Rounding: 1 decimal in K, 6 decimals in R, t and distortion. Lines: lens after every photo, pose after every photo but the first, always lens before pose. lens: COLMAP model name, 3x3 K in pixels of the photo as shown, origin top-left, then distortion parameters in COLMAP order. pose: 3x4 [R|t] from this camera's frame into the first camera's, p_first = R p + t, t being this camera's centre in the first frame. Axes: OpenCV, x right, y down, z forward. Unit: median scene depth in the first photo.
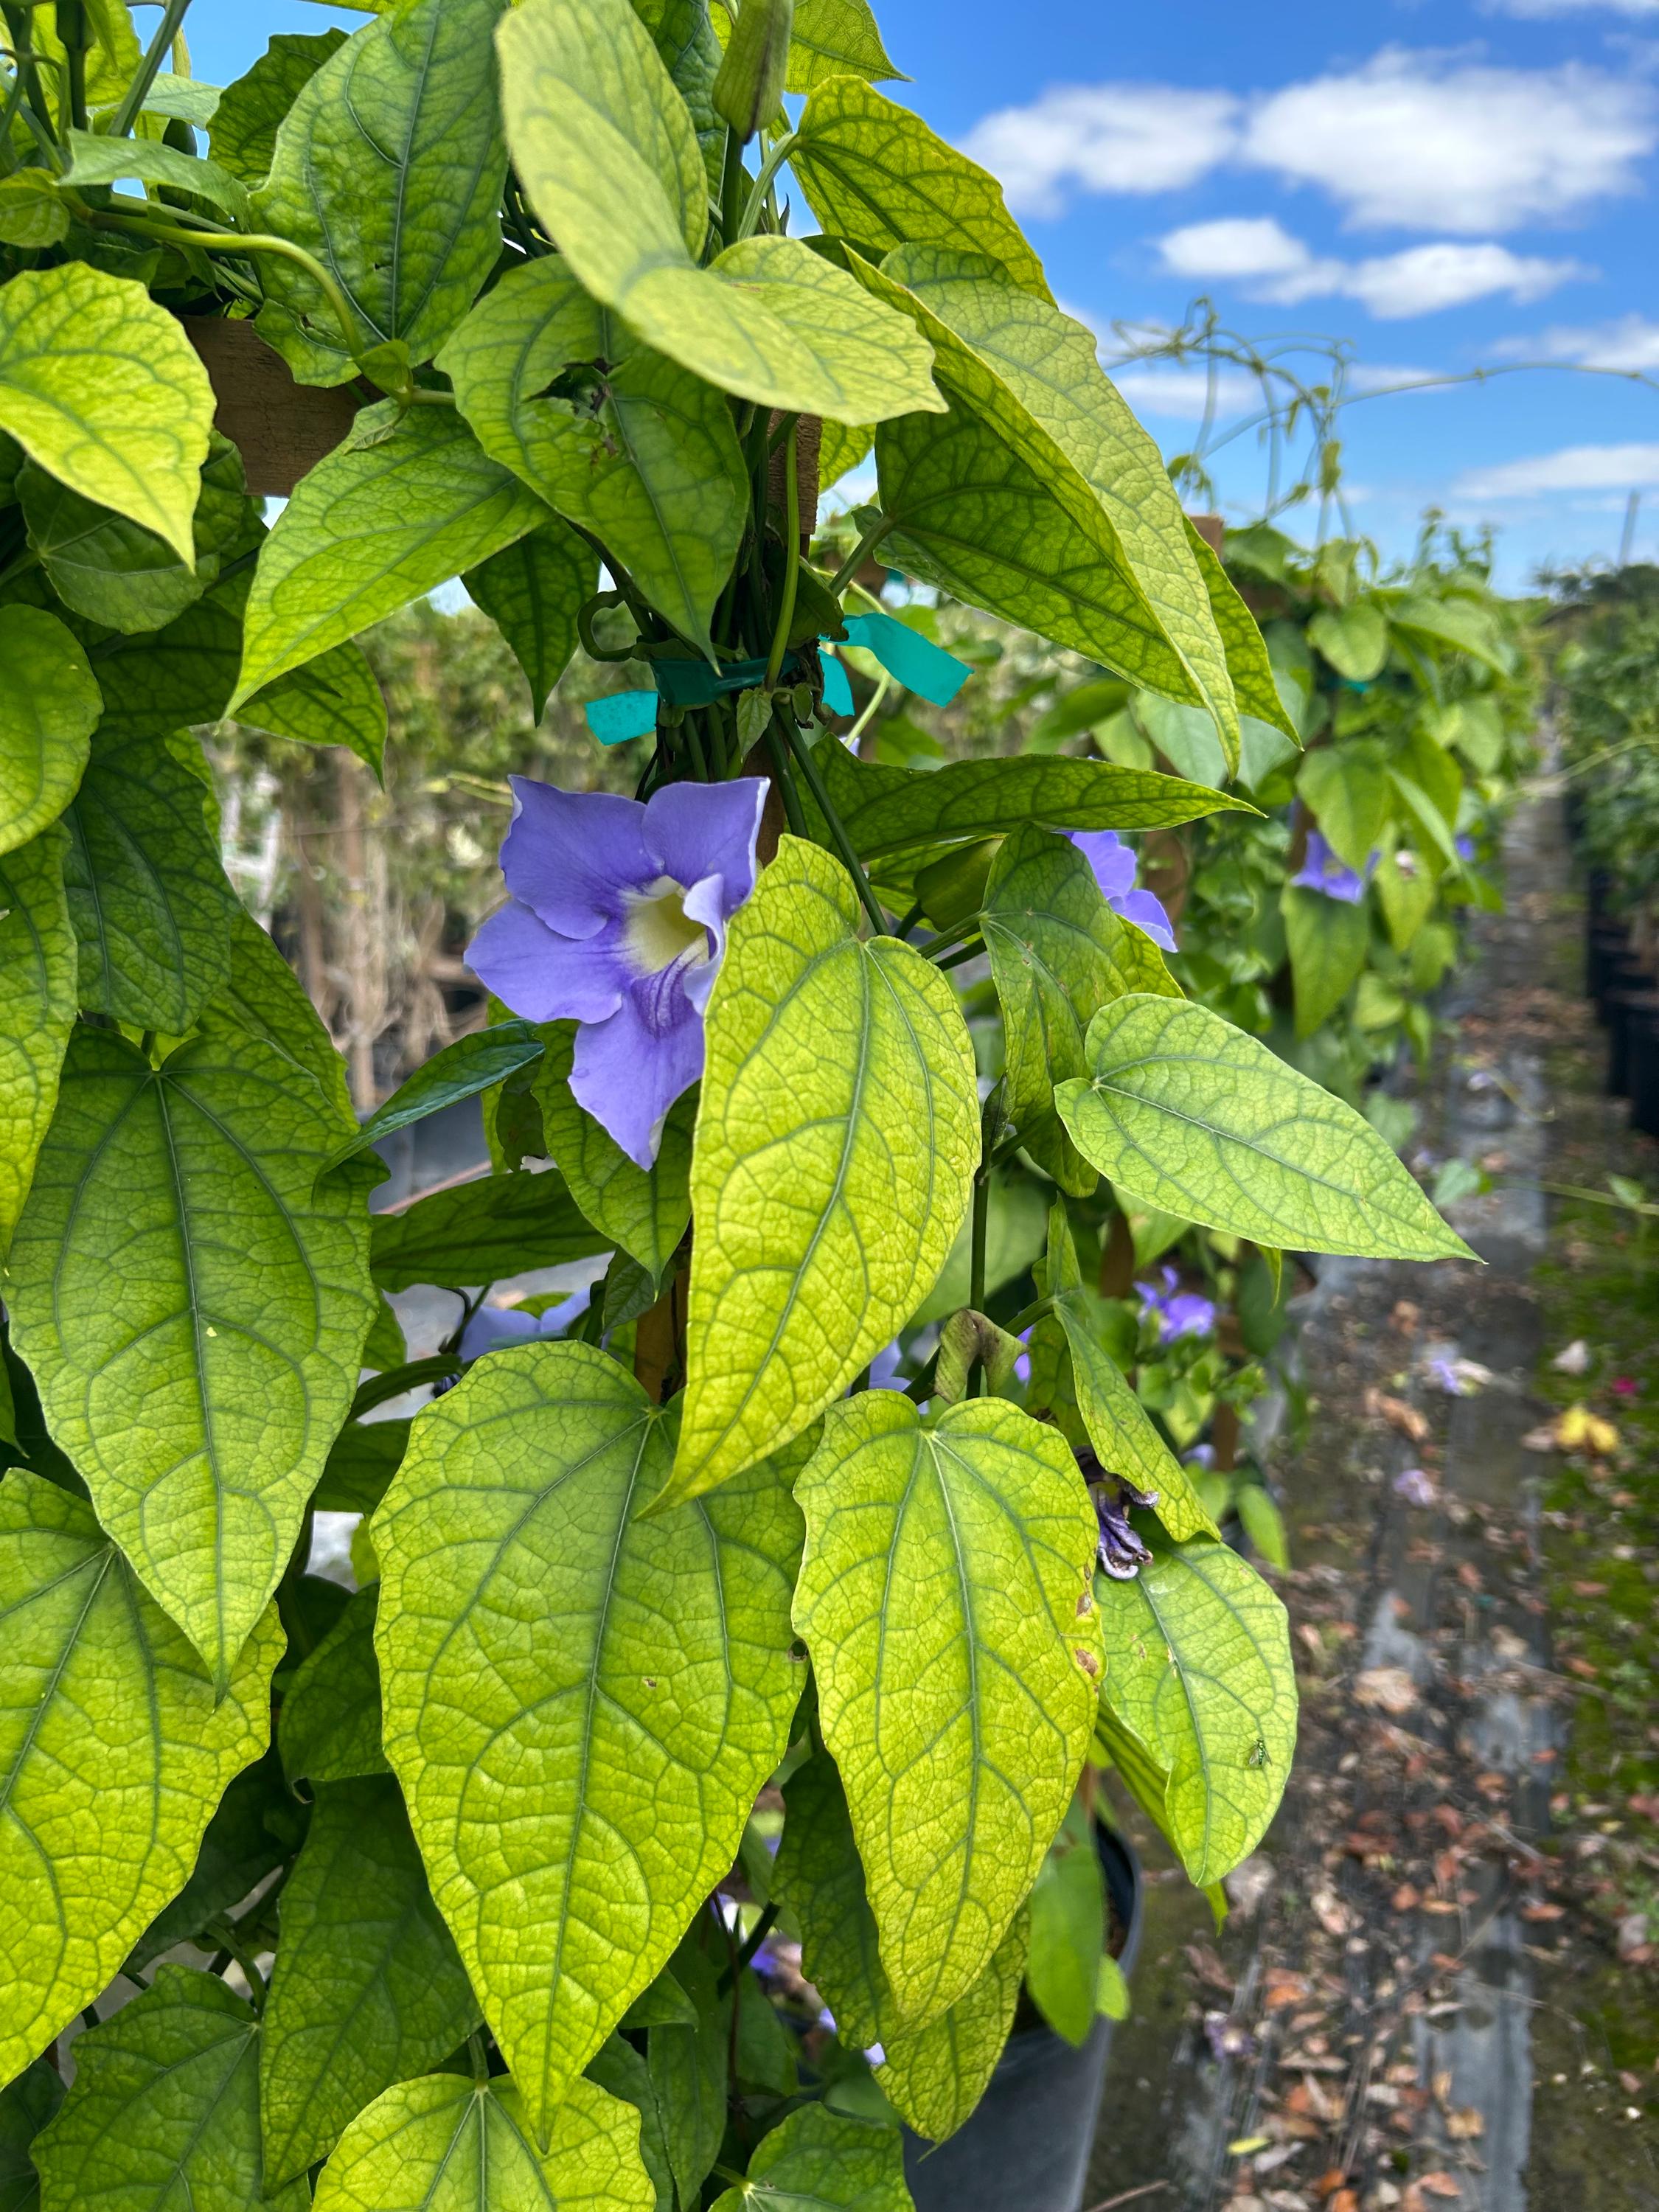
lens RADIAL K [[1722.1, 0, 829.5], [0, 1722.1, 1106.0], [0, 0, 1]] dist [-0.001333, -0.005295]
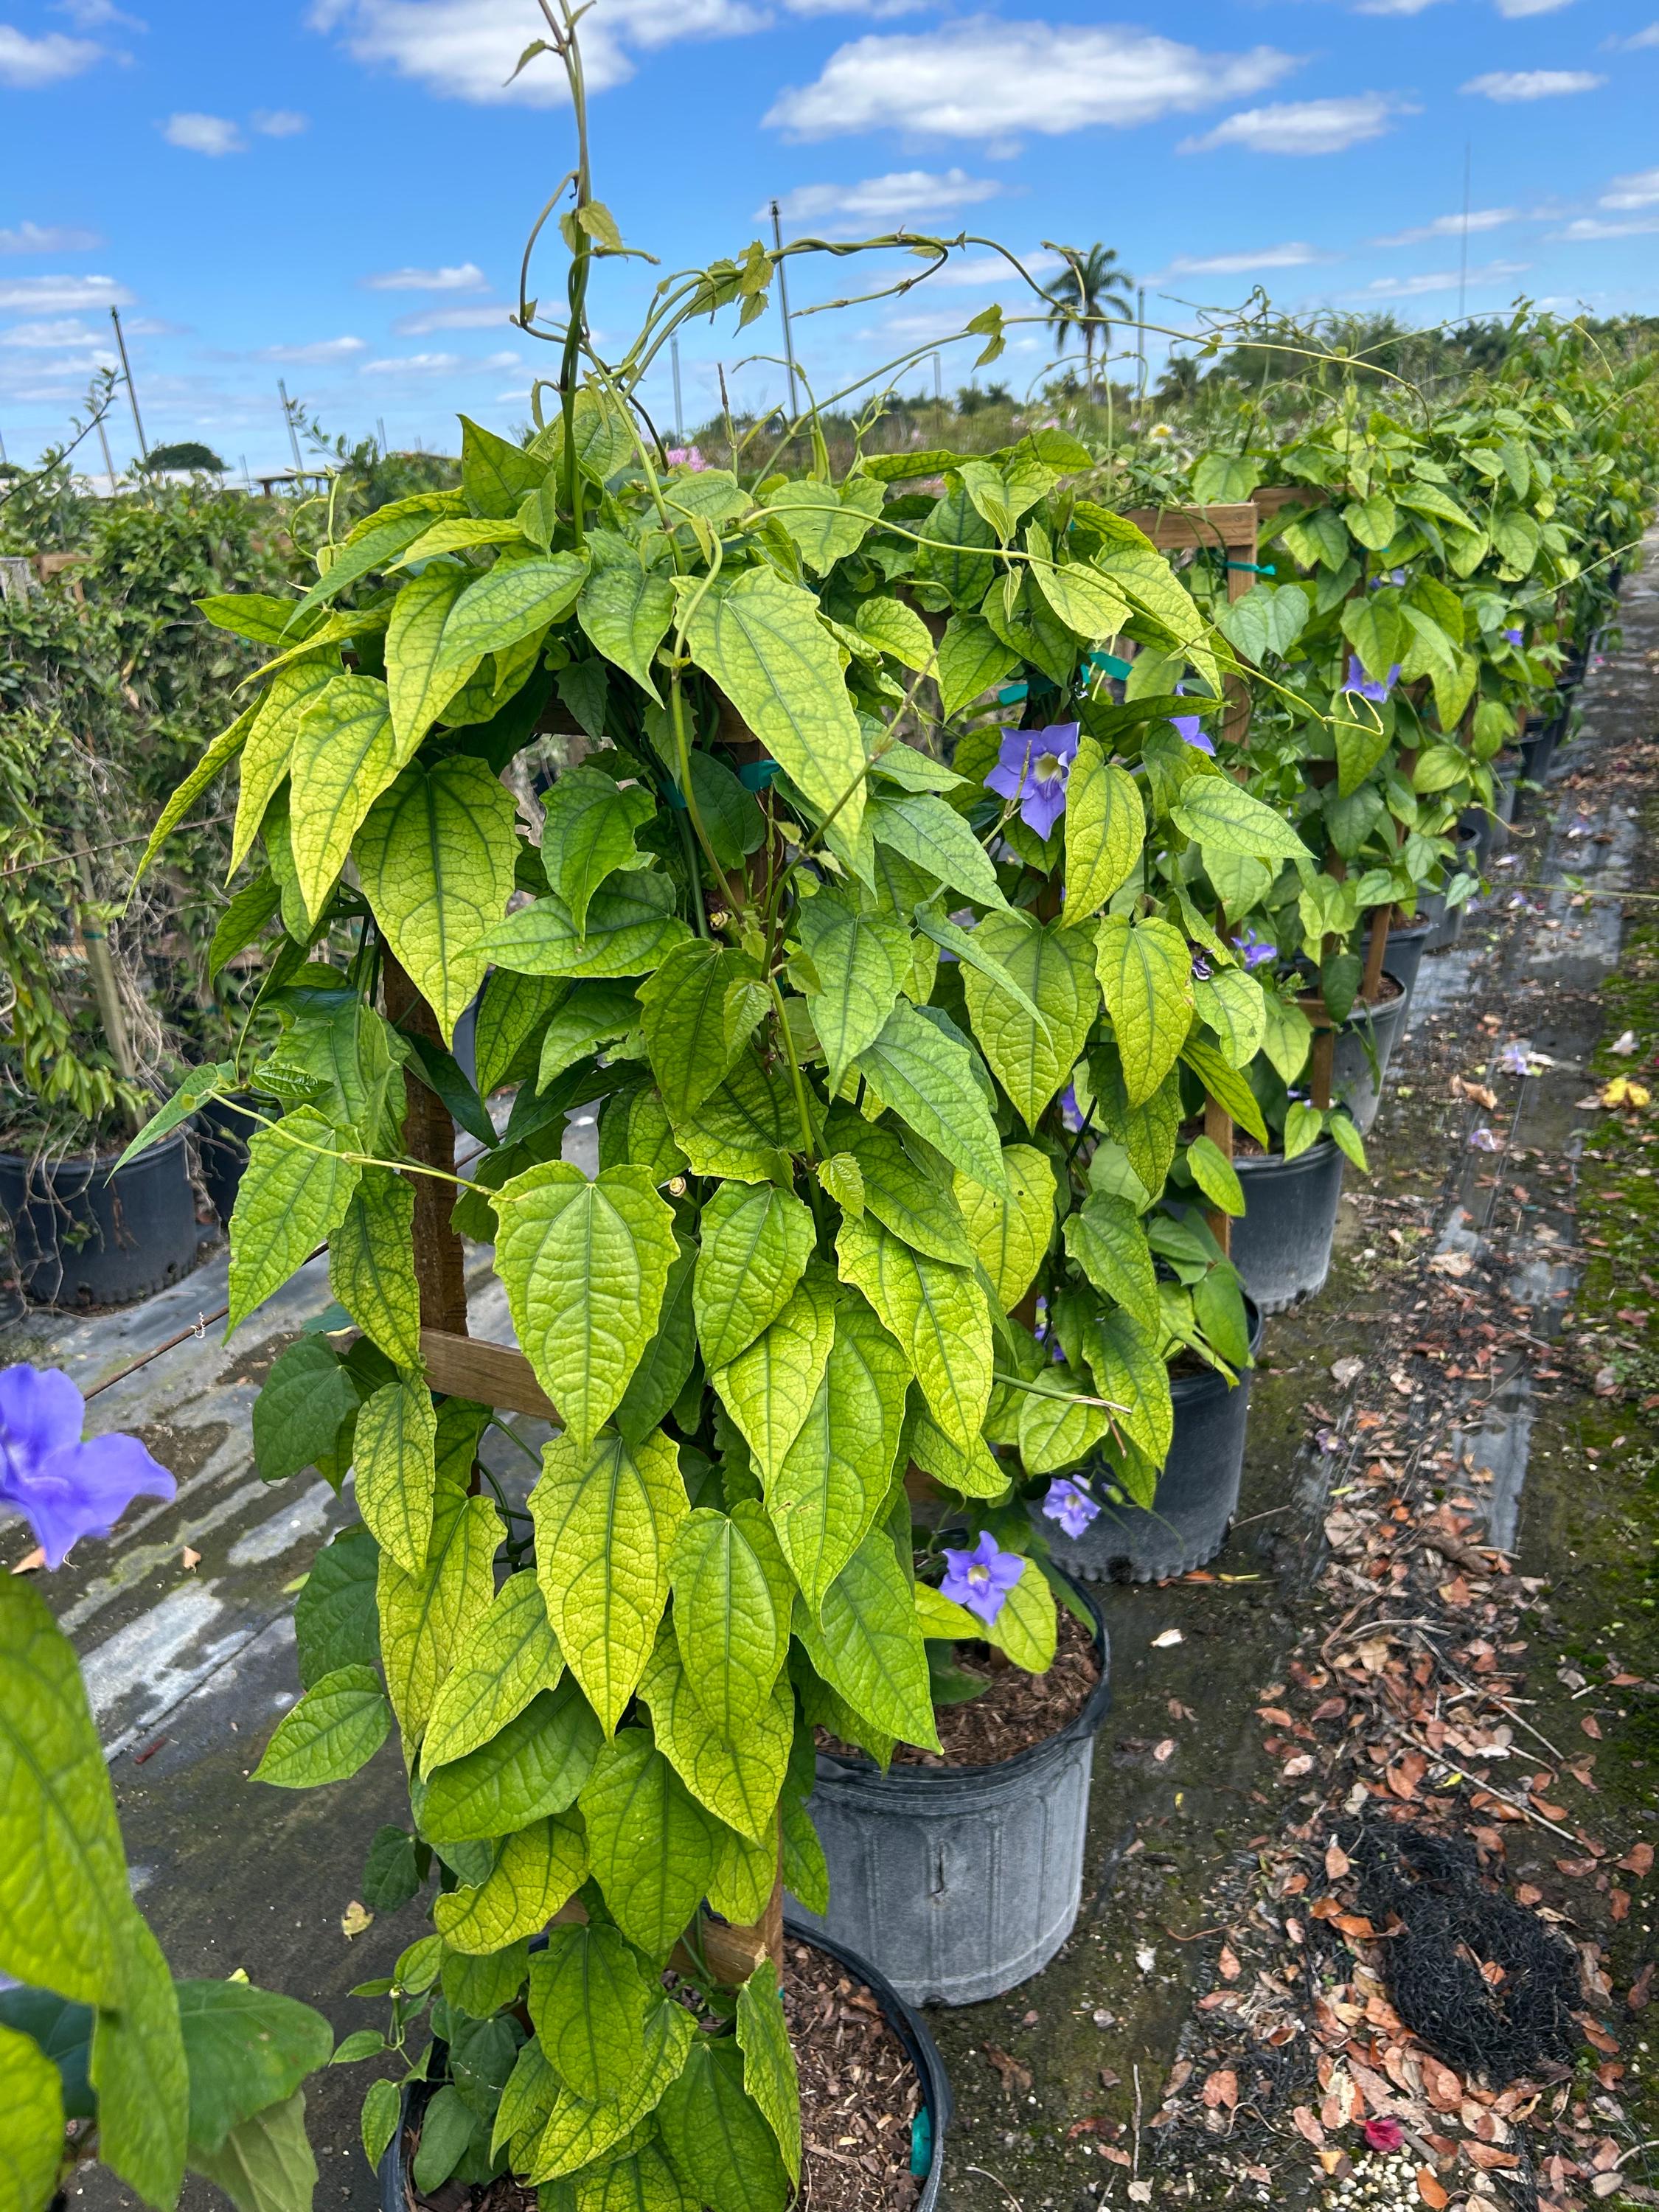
lens RADIAL K [[1777.9, 0, 829.5], [0, 1777.9, 1106.0], [0, 0, 1]] dist [0.013188, -0.003427]
pose [[0.994237, -0.067989, -0.082882, -0.063376], [0.075889, 0.992464, 0.096212, 0.042300], [0.075716, -0.101948, 0.991904, -0.580605]]
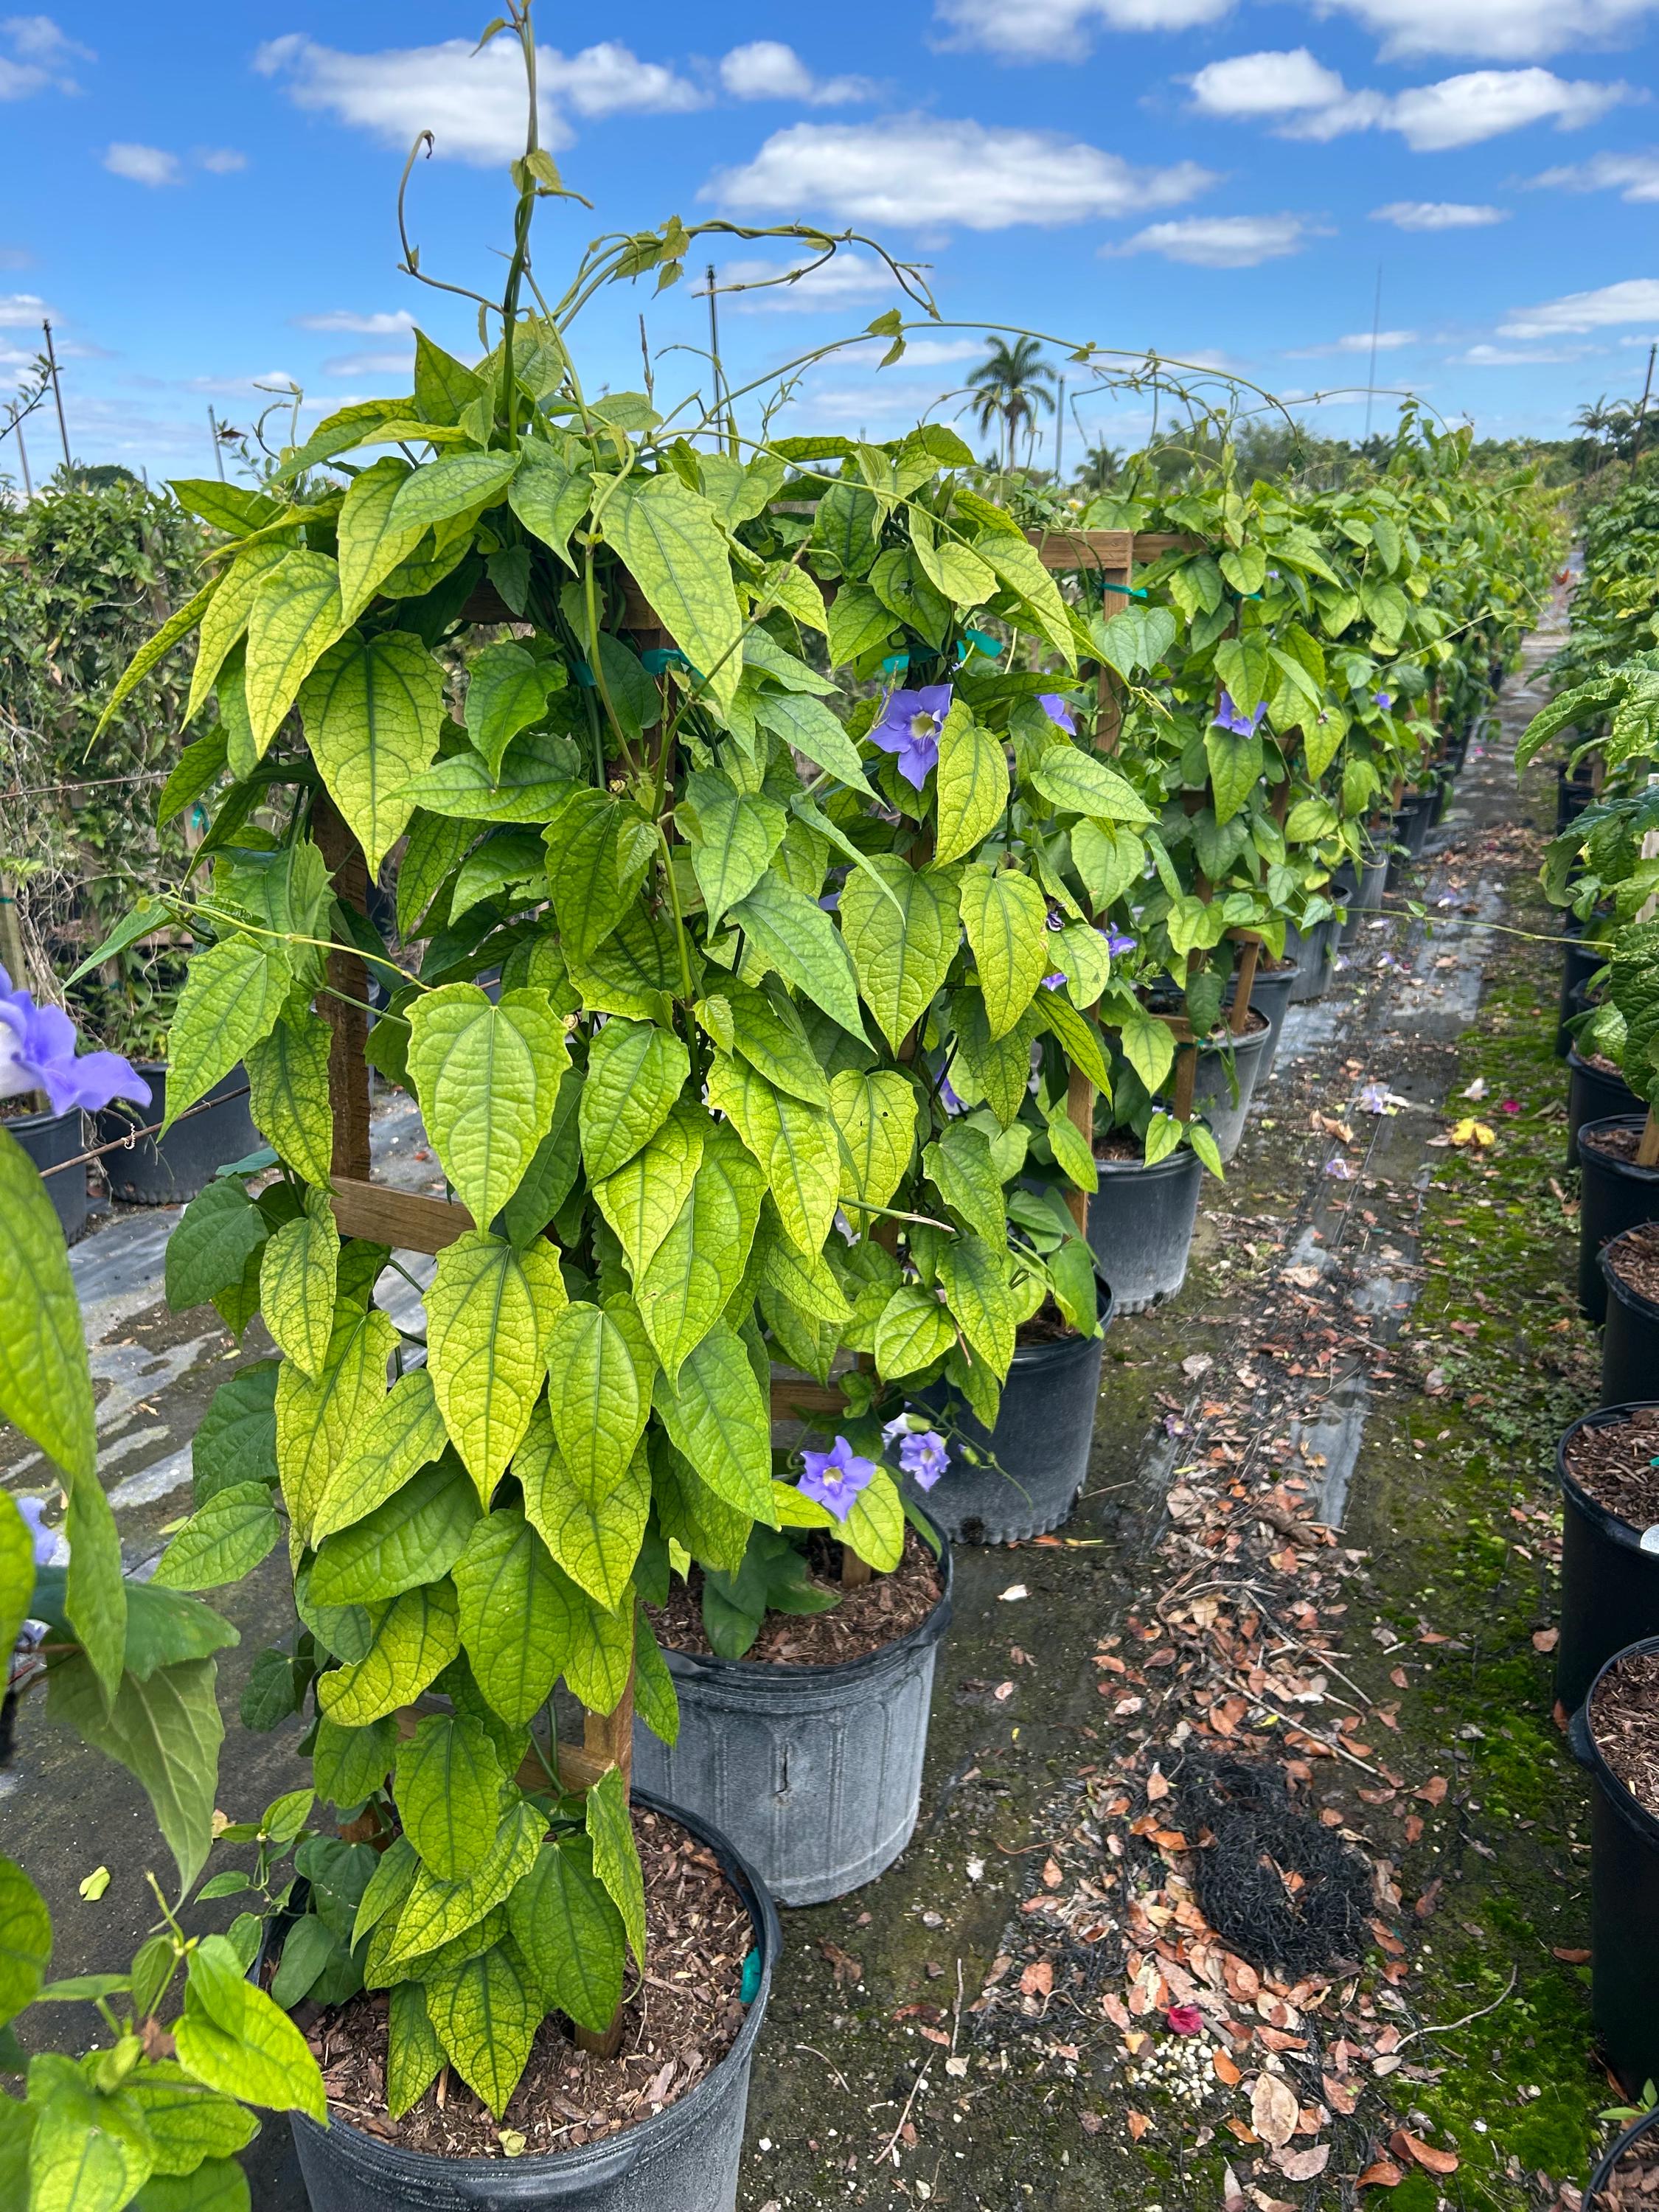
lens RADIAL K [[1776.2, 0, 828.4], [0, 1776.2, 1098.5], [0, 0, 1]] dist [0.045115, -0.065686]
pose [[0.999400, -0.024830, -0.024136, -0.052171], [0.026204, 0.997951, 0.058366, 0.108227], [0.022637, -0.058963, 0.998003, -0.665112]]
